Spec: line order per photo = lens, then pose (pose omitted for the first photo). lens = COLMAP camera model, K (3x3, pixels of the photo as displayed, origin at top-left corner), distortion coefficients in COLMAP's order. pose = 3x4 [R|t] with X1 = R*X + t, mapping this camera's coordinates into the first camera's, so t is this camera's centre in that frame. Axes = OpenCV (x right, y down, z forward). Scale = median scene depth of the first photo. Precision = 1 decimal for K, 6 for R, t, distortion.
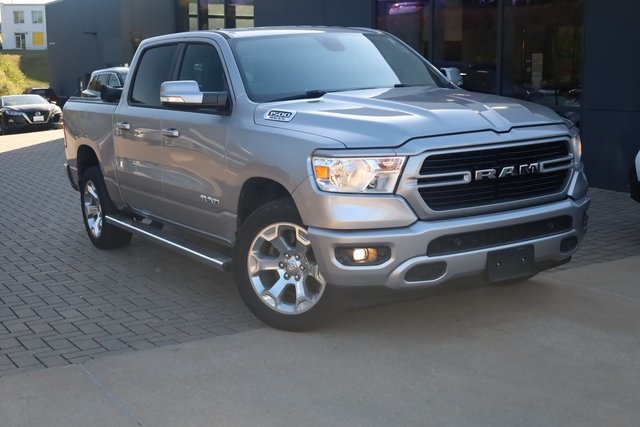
lens RADIAL K [[917.7, 0, 320.0], [0, 917.7, 213.5], [0, 0, 1]] dist [-0.003908, 0.036202]
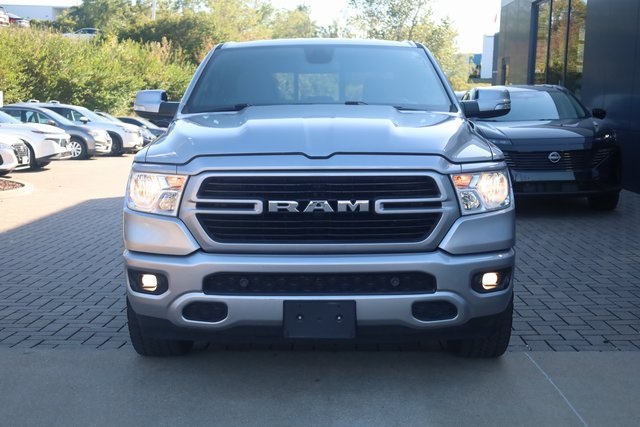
lens RADIAL K [[917.7, 0, 320.0], [0, 917.7, 213.5], [0, 0, 1]] dist [-0.003908, 0.036202]
pose [[0.871623, 0.103818, -0.479057, 0.611098], [-0.118660, 0.992935, -0.000714, -0.039994], [0.475598, 0.057467, 0.877783, 0.290416]]
